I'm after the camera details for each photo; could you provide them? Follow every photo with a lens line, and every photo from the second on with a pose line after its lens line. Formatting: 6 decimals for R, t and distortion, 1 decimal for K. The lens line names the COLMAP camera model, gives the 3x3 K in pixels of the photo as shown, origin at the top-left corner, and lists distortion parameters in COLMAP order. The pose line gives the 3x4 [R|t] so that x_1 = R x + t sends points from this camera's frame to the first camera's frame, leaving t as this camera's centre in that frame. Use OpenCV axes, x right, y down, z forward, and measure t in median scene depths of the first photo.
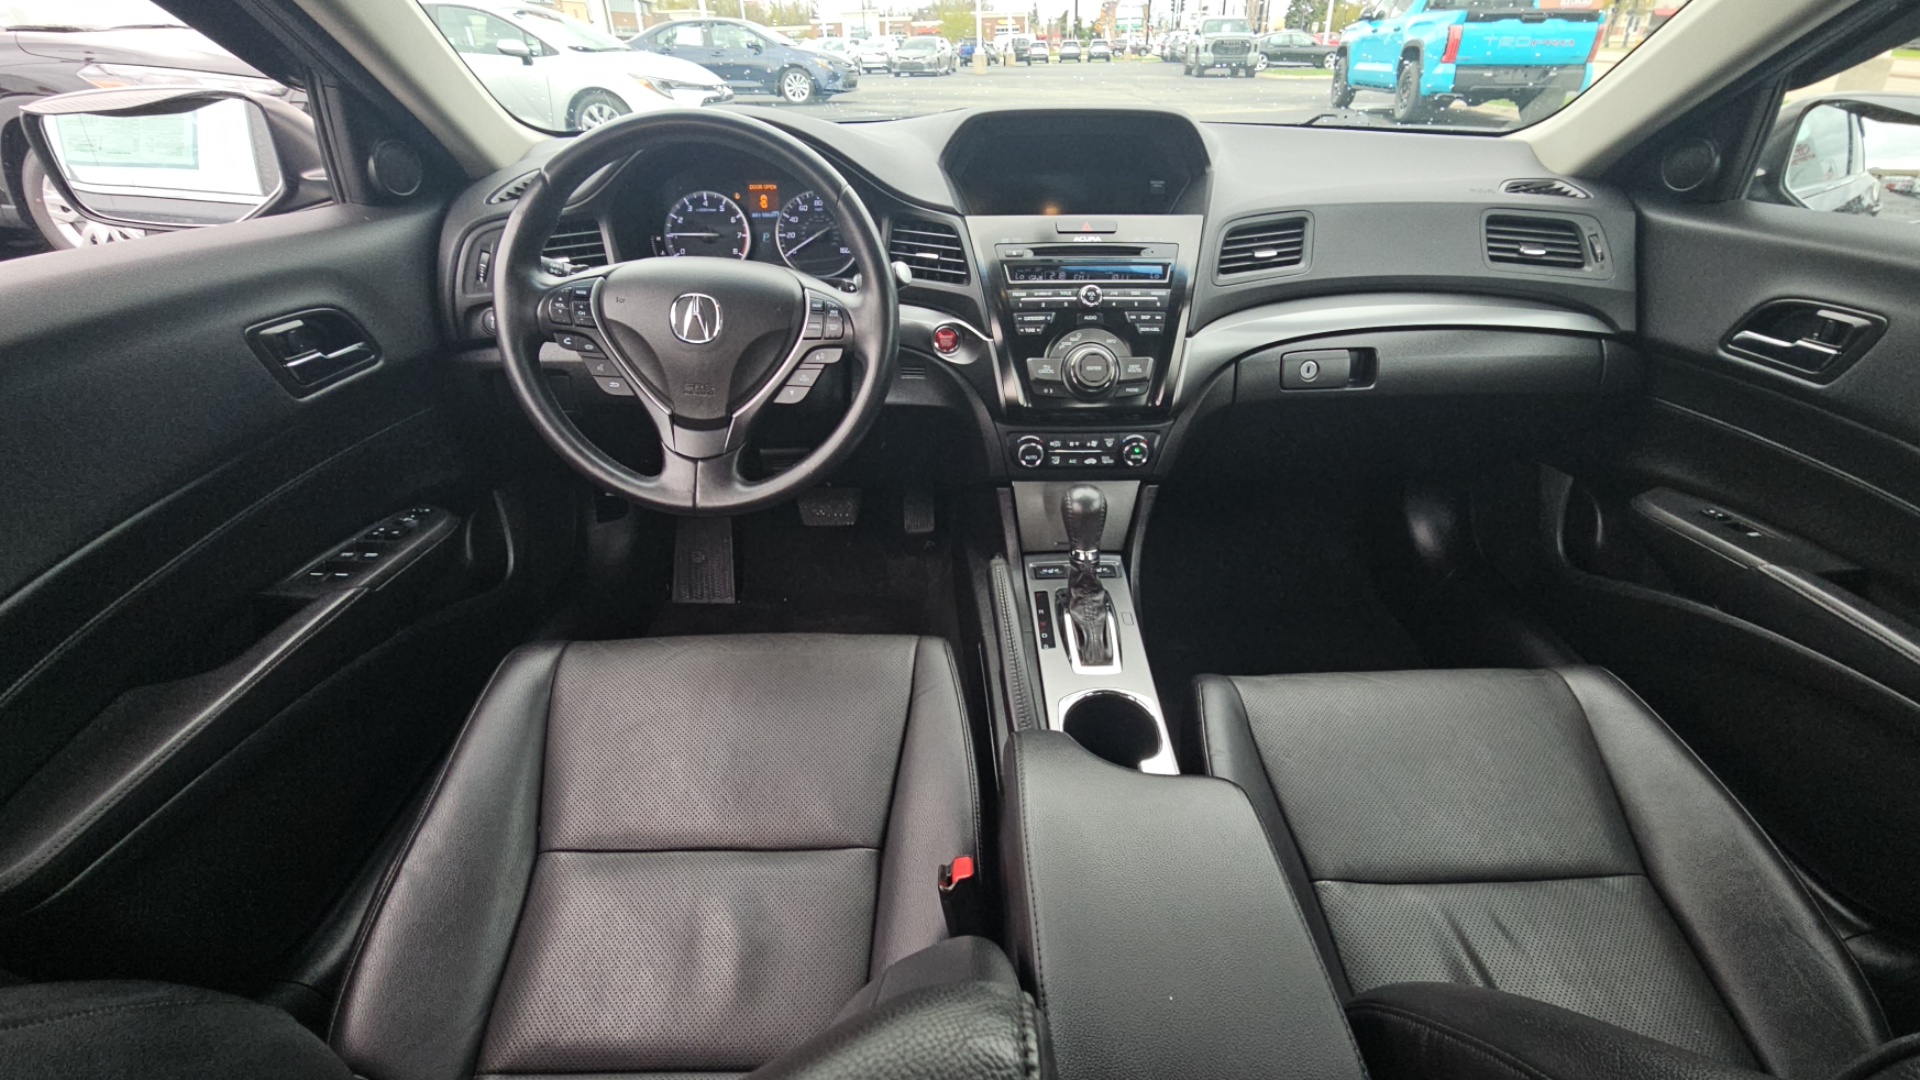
lens RADIAL K [[856.4, 0, 977.5], [0, 856.4, 547.4], [0, 0, 1]] dist [0.009443, -0.007719]
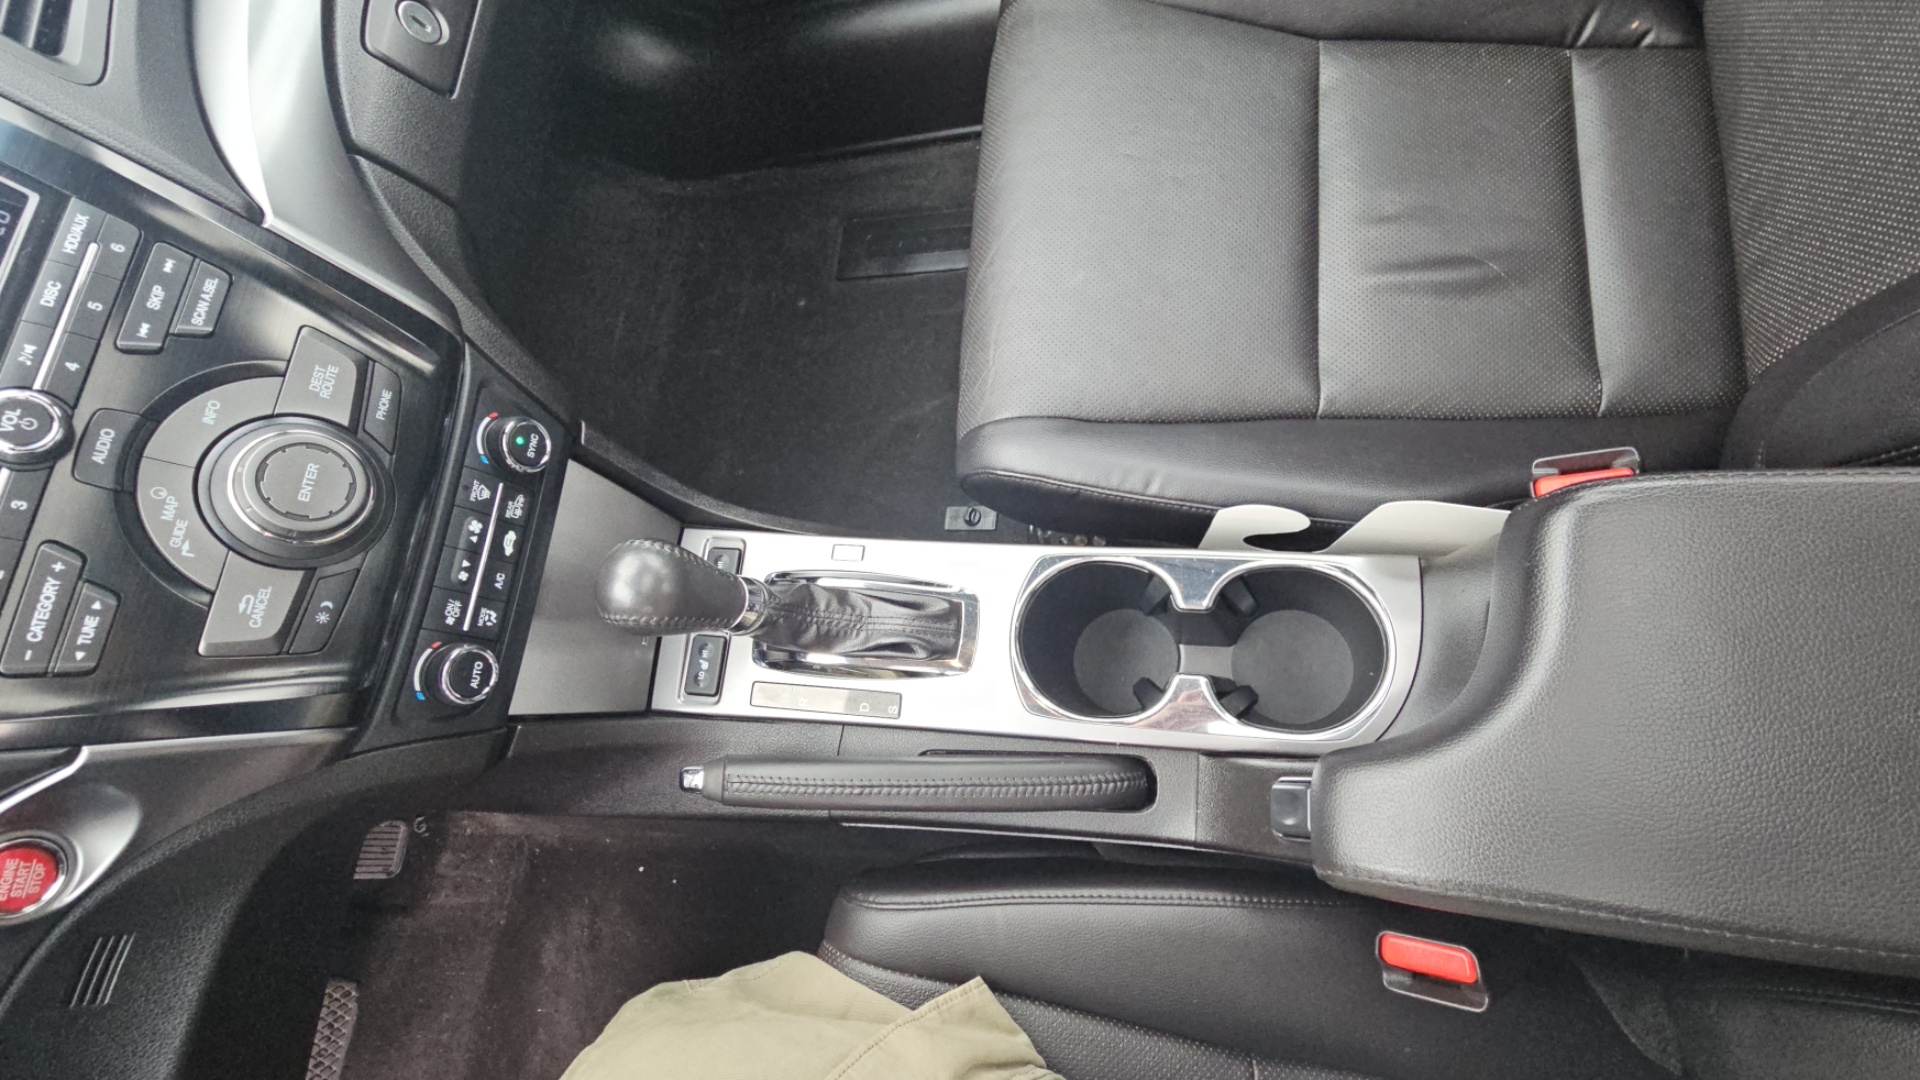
lens RADIAL K [[856.4, 0, 976.2], [0, 856.4, 542.7], [0, 0, 1]] dist [0.009443, -0.007719]
pose [[0.126560, -0.964320, 0.232528, 0.053889], [0.743834, 0.247344, 0.620913, -0.189479], [-0.656273, 0.094379, 0.748598, 0.469966]]
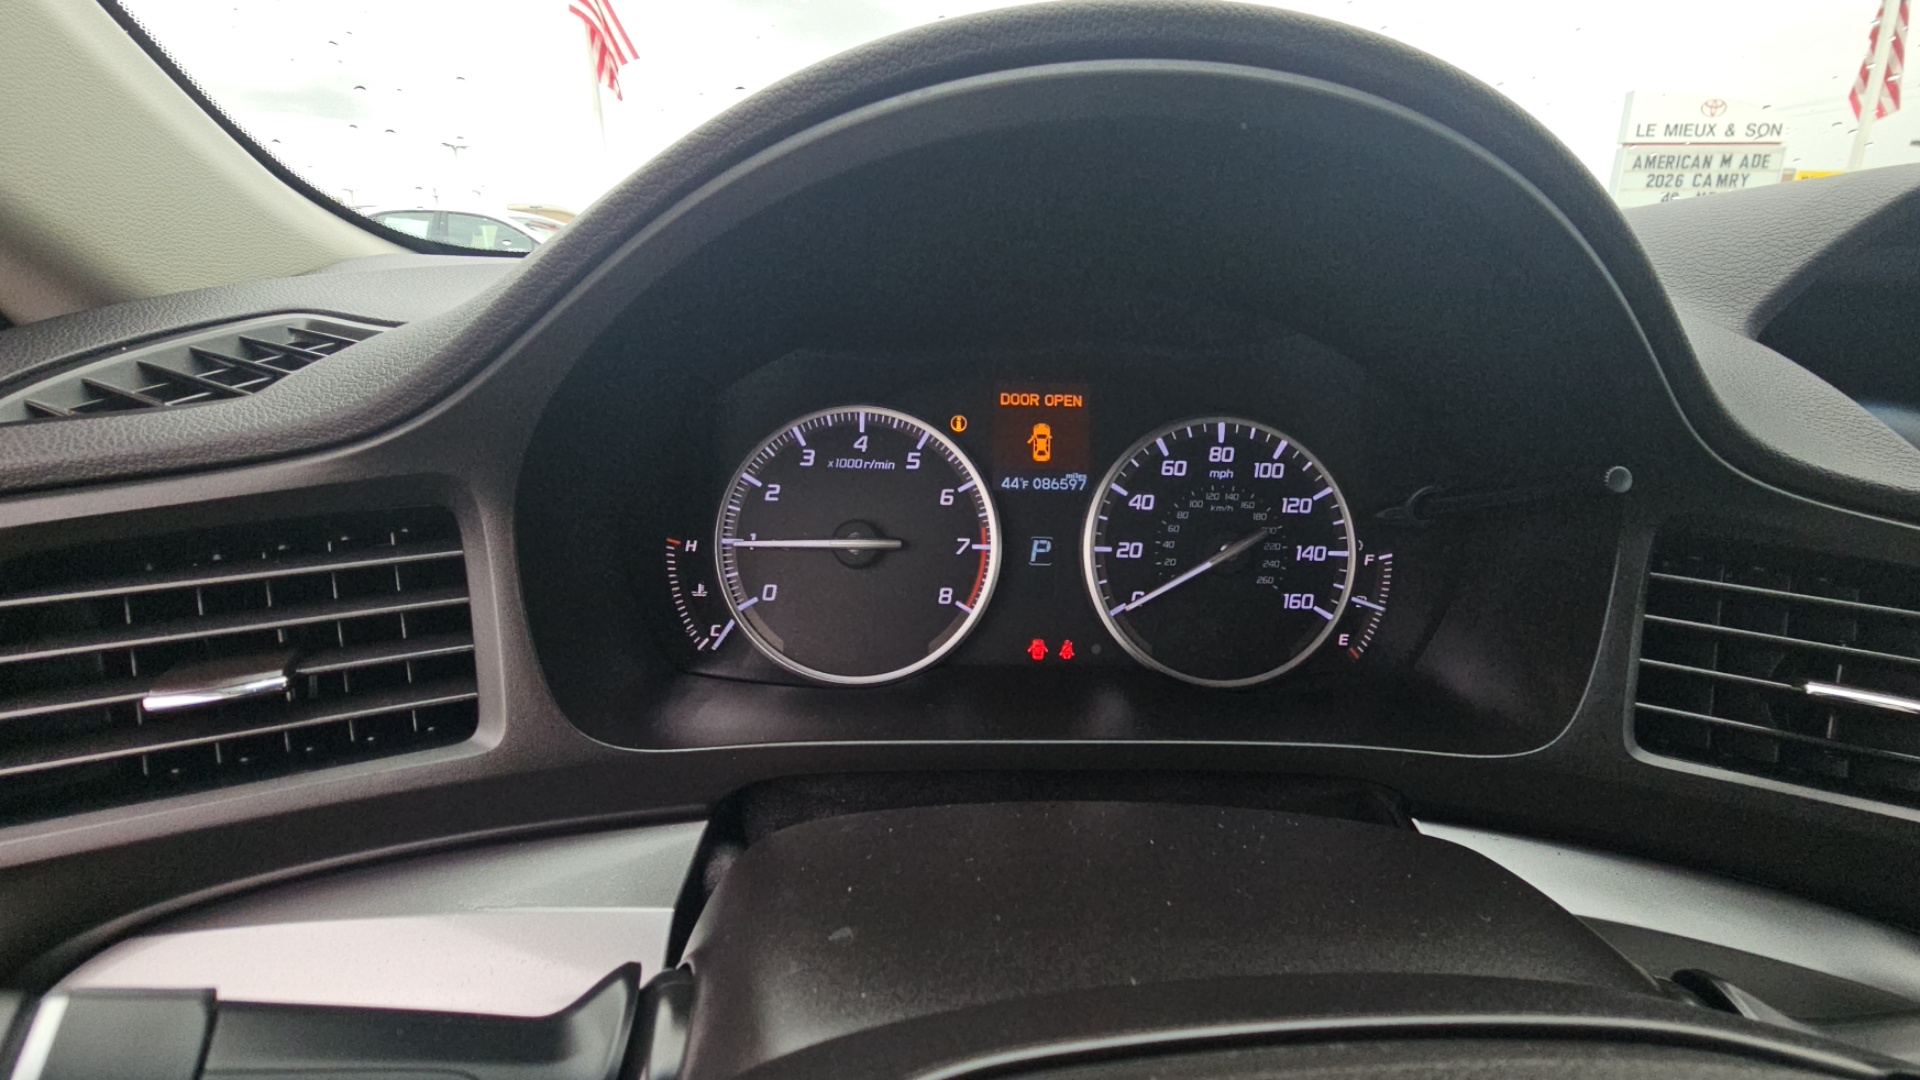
lens RADIAL K [[856.4, 0, 969.8], [0, 856.4, 549.3], [0, 0, 1]] dist [0.009443, -0.007719]
pose [[0.999105, 0.030646, 0.029156, -0.286104], [-0.023108, 0.972771, -0.230612, -0.295149], [-0.035429, 0.229732, 0.972609, 0.711603]]
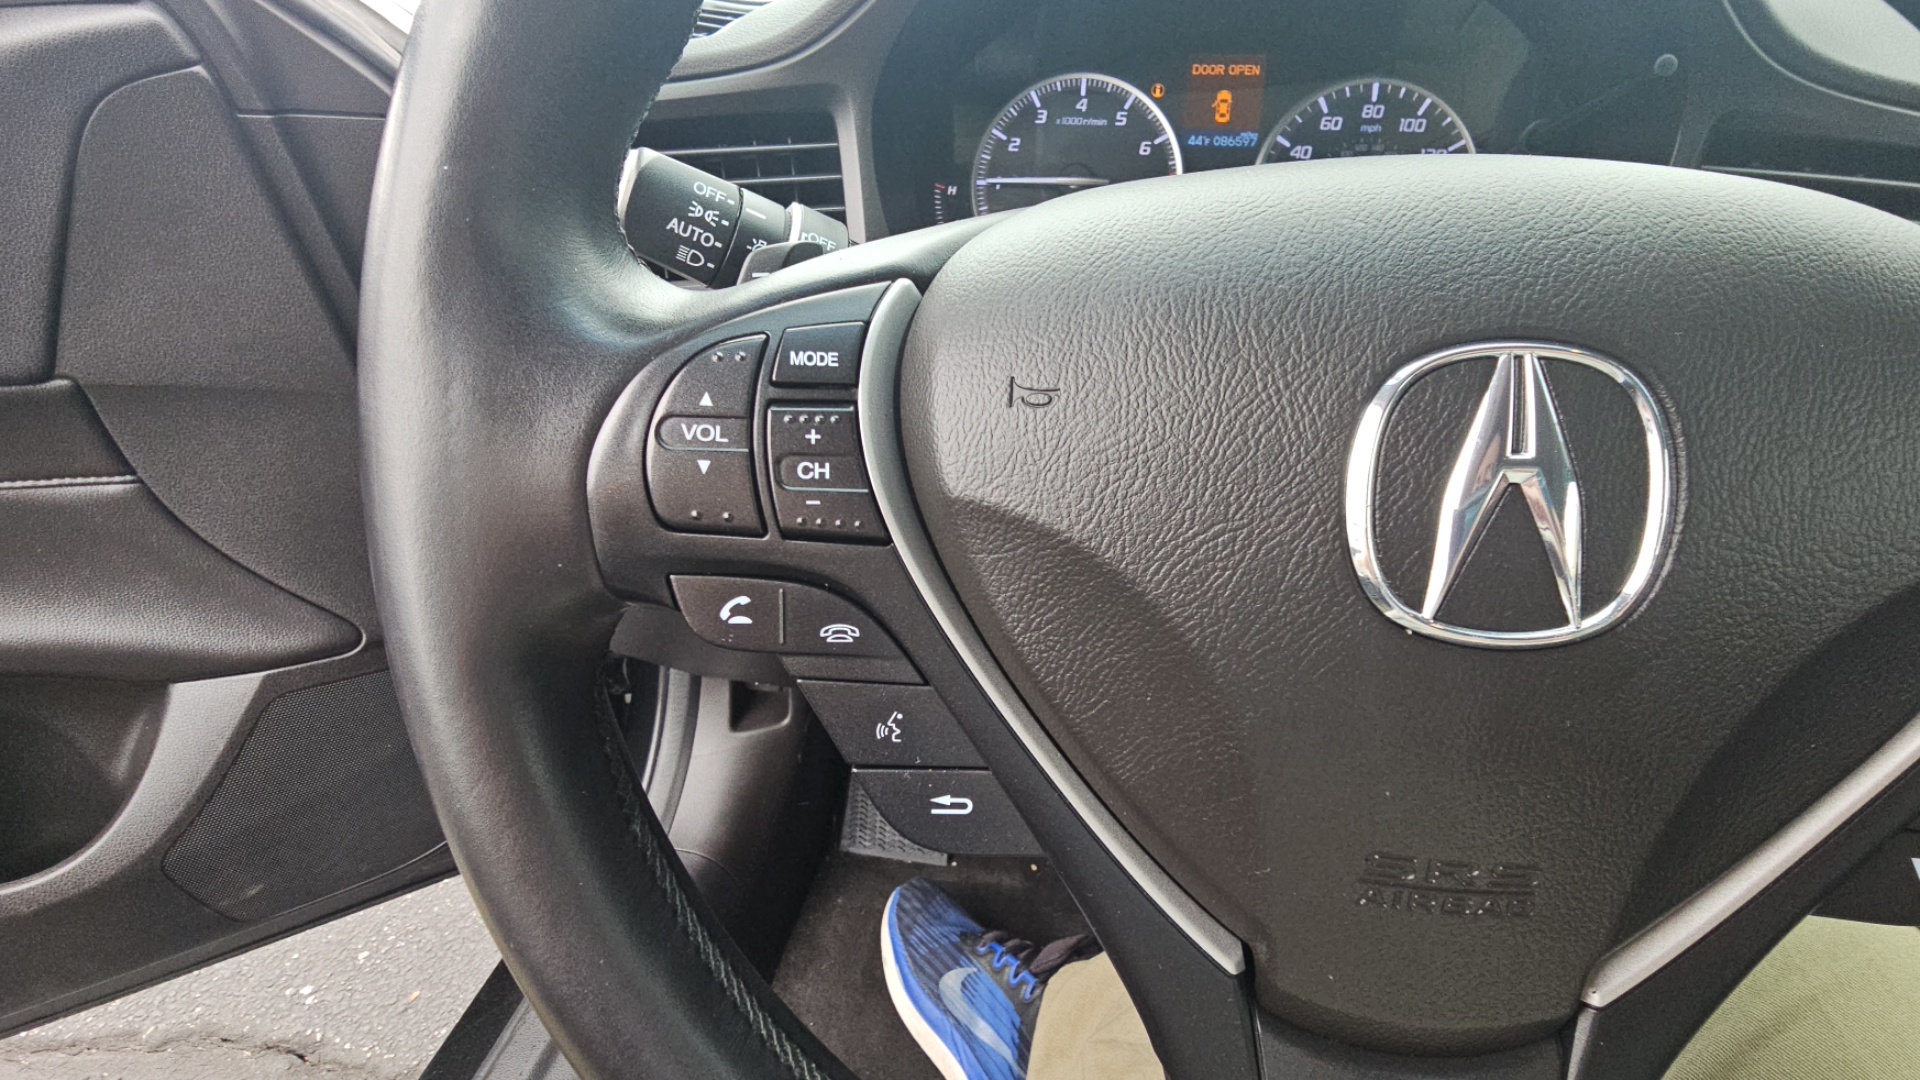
lens RADIAL K [[856.4, 0, 975.6], [0, 856.4, 540.9], [0, 0, 1]] dist [0.009443, -0.007719]
pose [[0.987643, 0.087749, -0.129851, -0.296114], [-0.093609, 0.994816, -0.039723, -0.178132], [0.125692, 0.051387, 0.990738, 0.608052]]
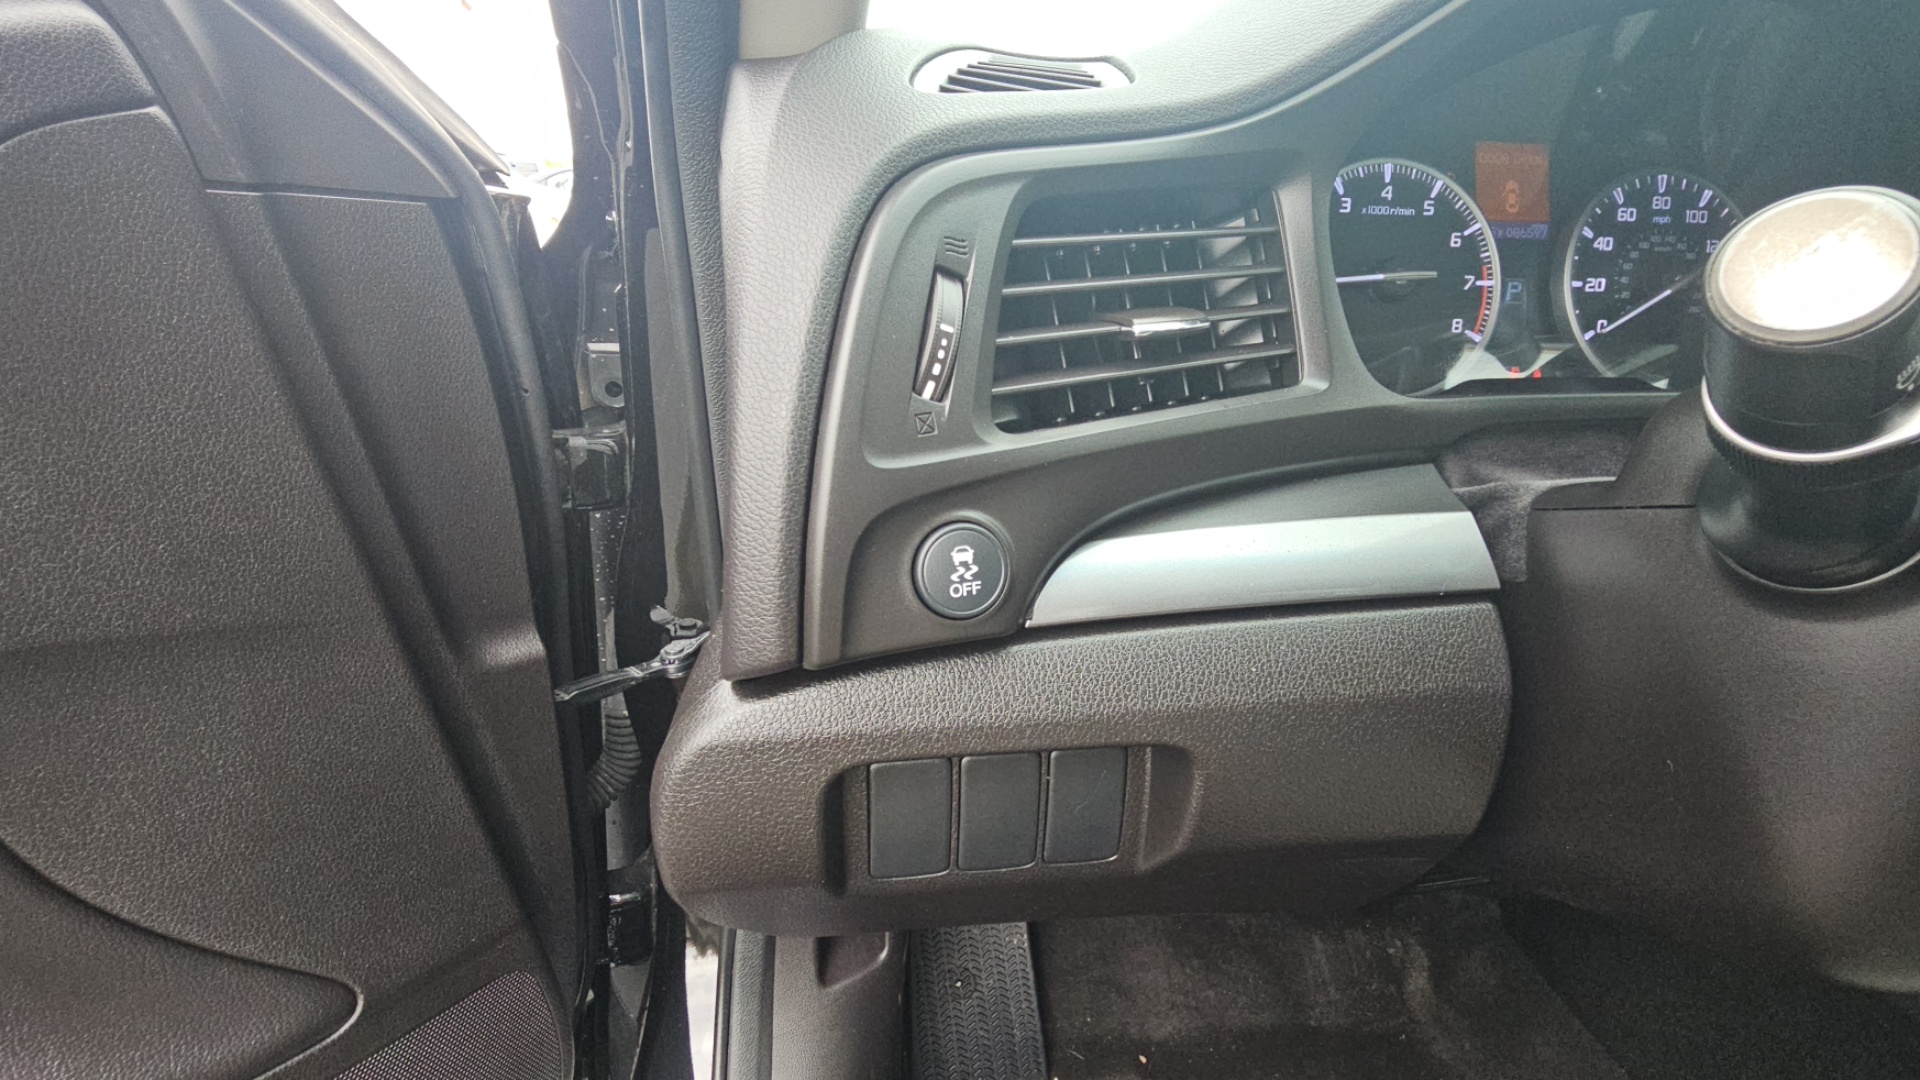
lens RADIAL K [[856.4, 0, 975.2], [0, 856.4, 537.1], [0, 0, 1]] dist [0.009443, -0.007719]
pose [[0.990624, -0.022685, 0.134720, -0.532628], [0.045130, 0.985097, -0.165974, -0.213038], [-0.128947, 0.170497, 0.976884, 0.705381]]
